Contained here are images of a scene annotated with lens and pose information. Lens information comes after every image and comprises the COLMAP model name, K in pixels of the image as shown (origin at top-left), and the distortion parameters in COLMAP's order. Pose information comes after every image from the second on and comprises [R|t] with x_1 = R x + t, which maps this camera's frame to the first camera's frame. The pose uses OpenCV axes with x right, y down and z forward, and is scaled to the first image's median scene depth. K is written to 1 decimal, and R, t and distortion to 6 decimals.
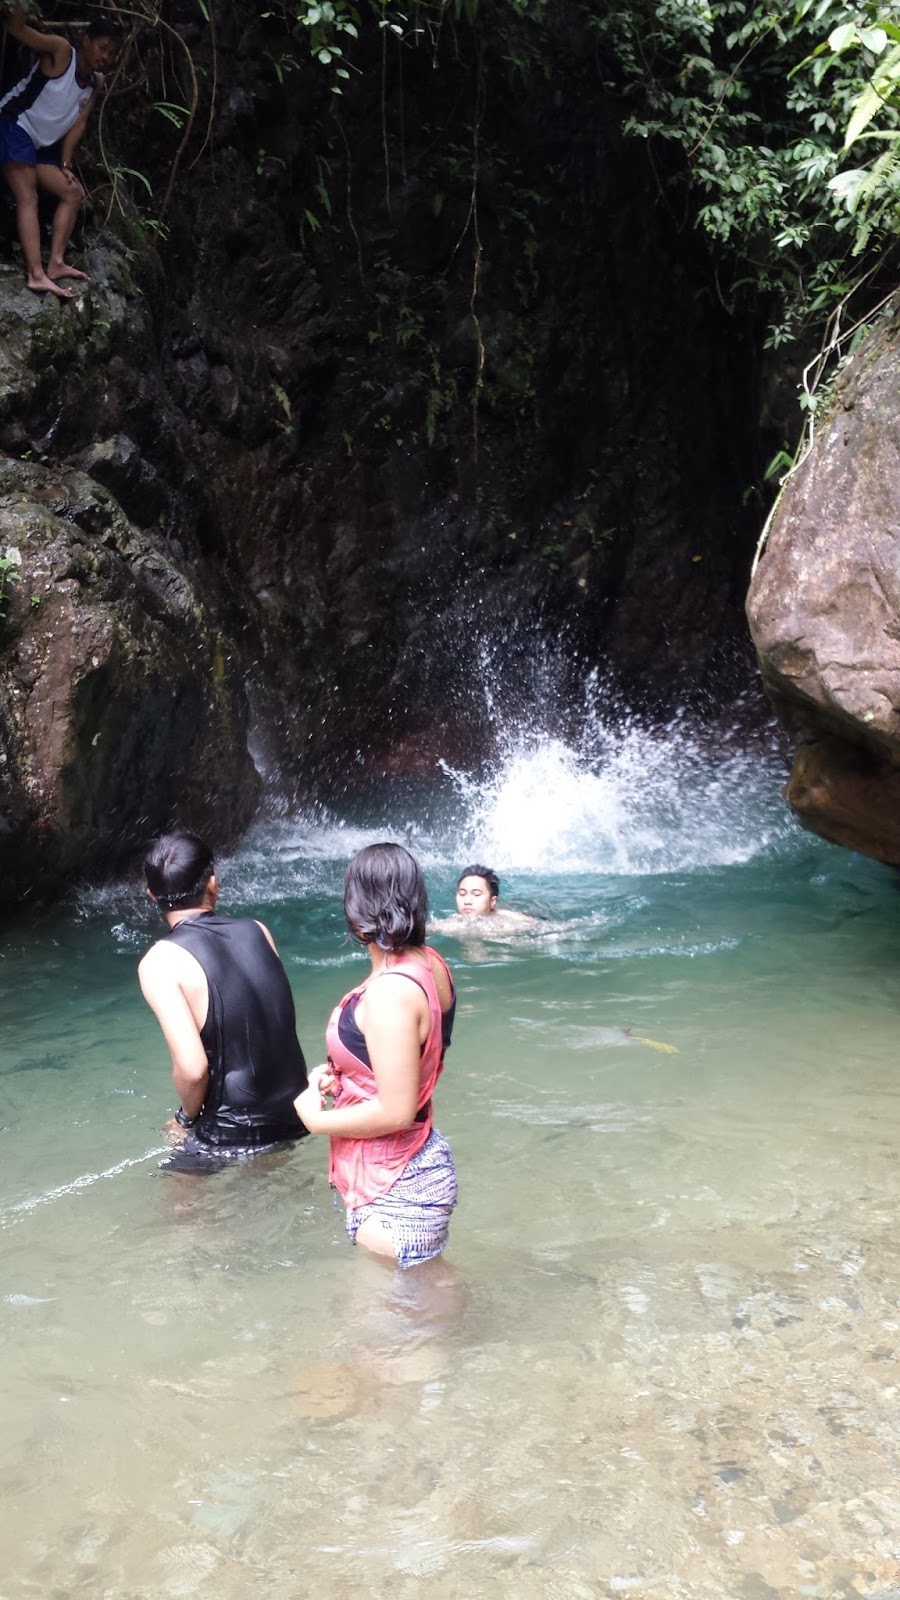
lens RADIAL K [[1466.7, 0, 452.7], [0, 1466.7, 799.9], [0, 0, 1]] dist [0.004899, 0.000000]
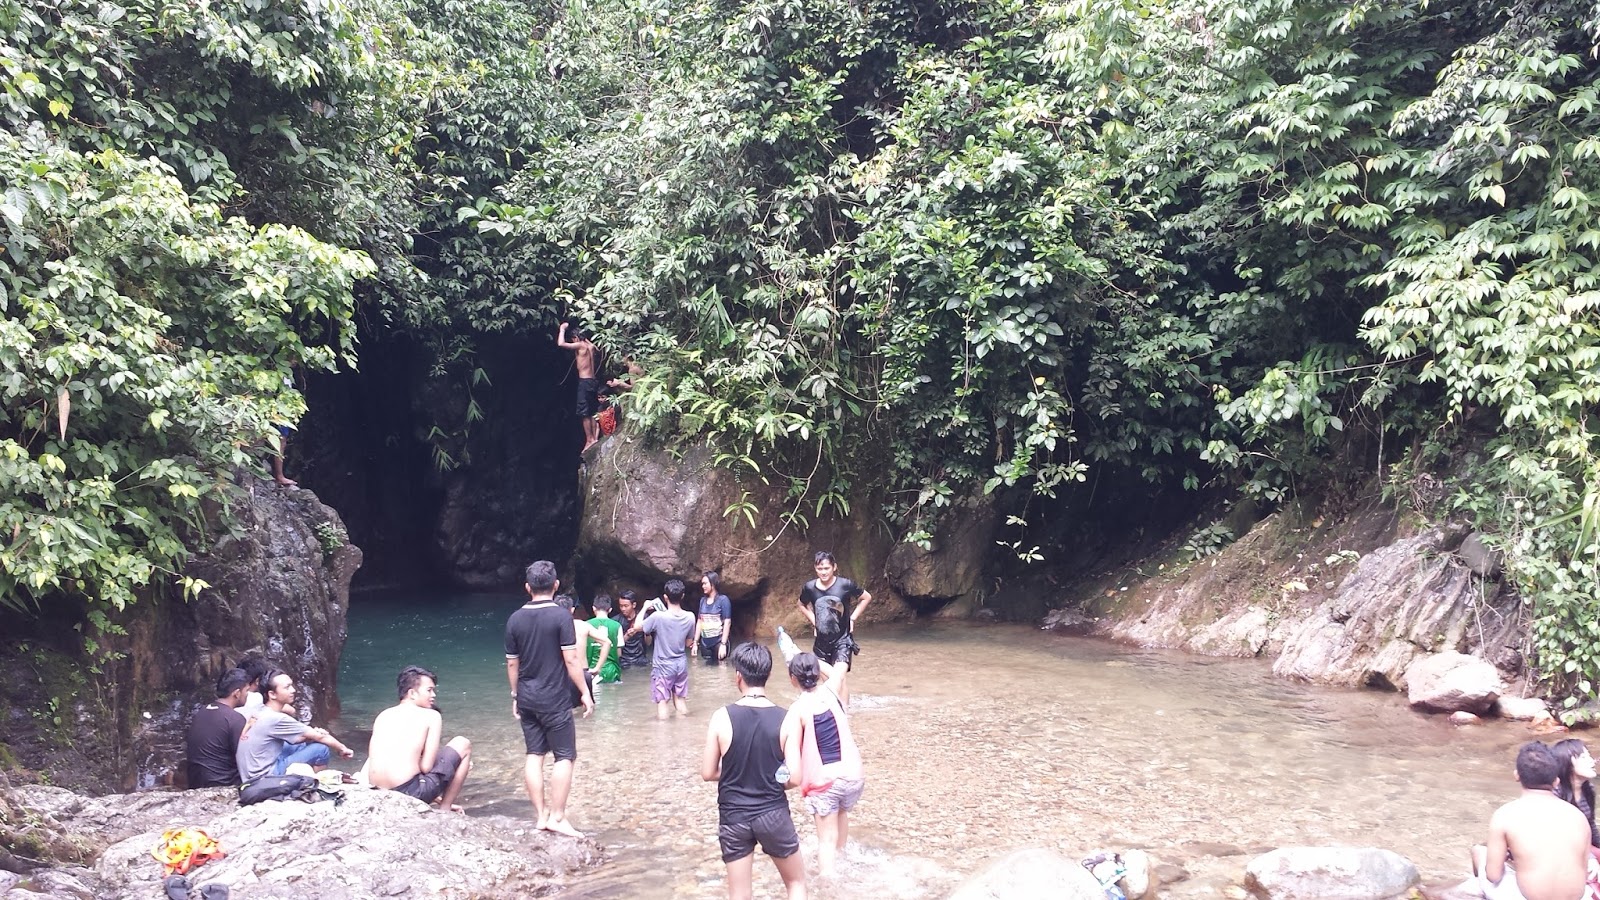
lens RADIAL K [[1297.3, 0, 807.9], [0, 1297.3, 445.5], [0, 0, 1]] dist [0.035435, 0.000350]
pose [[0.739573, 0.002835, 0.673071, -0.583159], [0.084186, 0.991749, -0.096680, -0.008503], [-0.667791, 0.128165, 0.733232, -0.589856]]
